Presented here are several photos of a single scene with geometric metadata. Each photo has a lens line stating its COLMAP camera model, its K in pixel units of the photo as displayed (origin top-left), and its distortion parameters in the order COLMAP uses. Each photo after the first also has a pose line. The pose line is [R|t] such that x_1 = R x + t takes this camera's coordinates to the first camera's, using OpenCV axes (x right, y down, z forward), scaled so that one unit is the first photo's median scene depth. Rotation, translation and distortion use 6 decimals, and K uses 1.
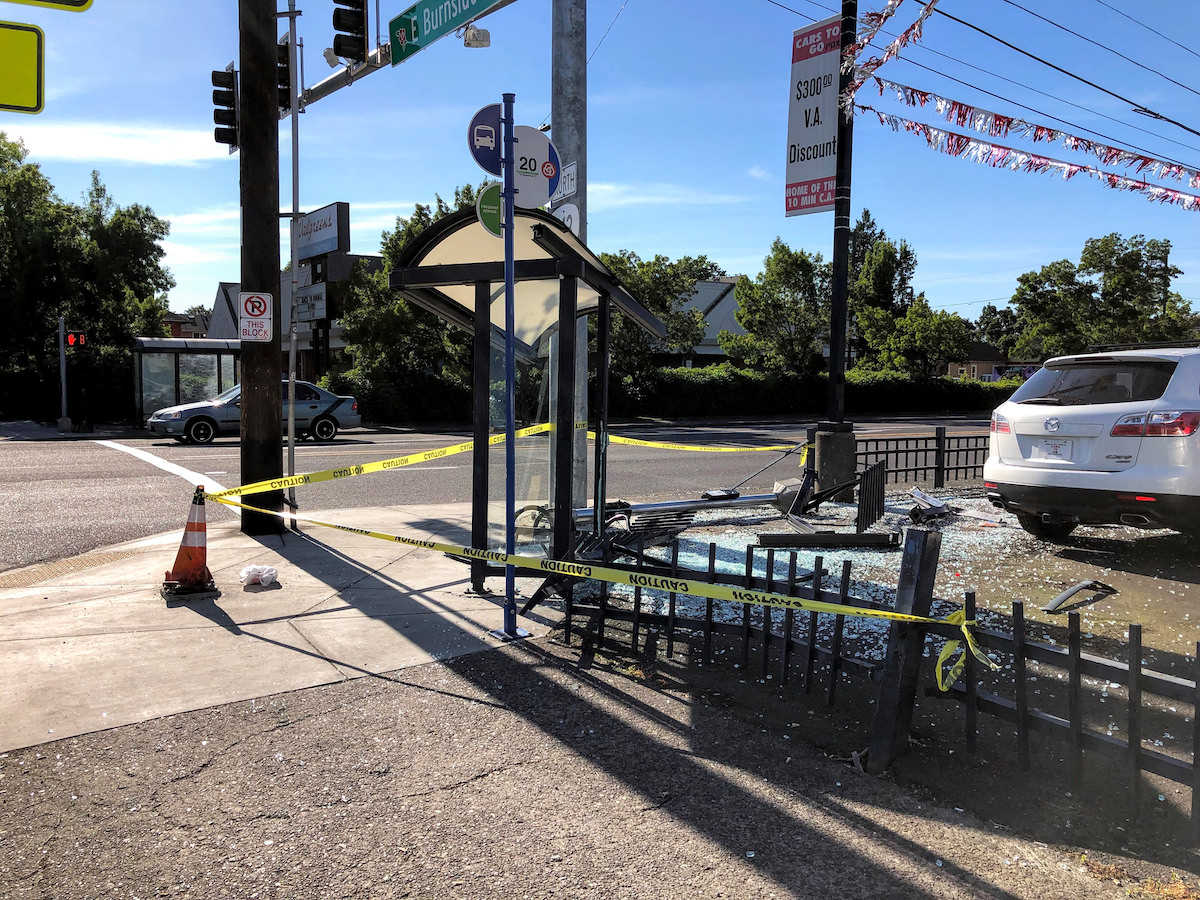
lens RADIAL K [[982.1, 0, 600.5], [0, 982.1, 450.9], [0, 0, 1]] dist [0.000608, 0.005120]
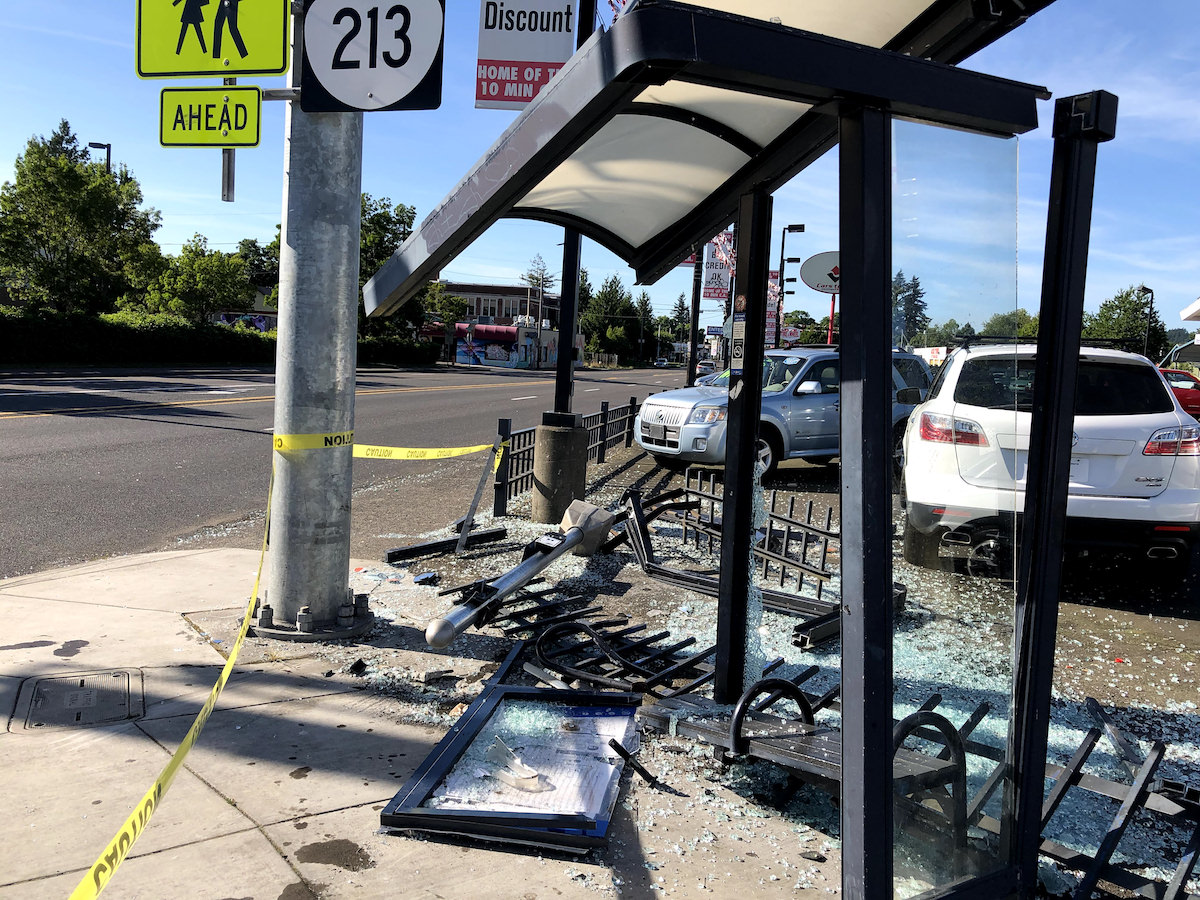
lens RADIAL K [[982.1, 0, 599.8], [0, 982.1, 449.5], [0, 0, 1]] dist [0.000608, 0.005120]
pose [[0.701066, -0.037142, 0.712128, -0.060853], [-0.001613, 0.998557, 0.053669, -0.009886], [-0.713094, -0.038774, 0.699995, 0.114233]]
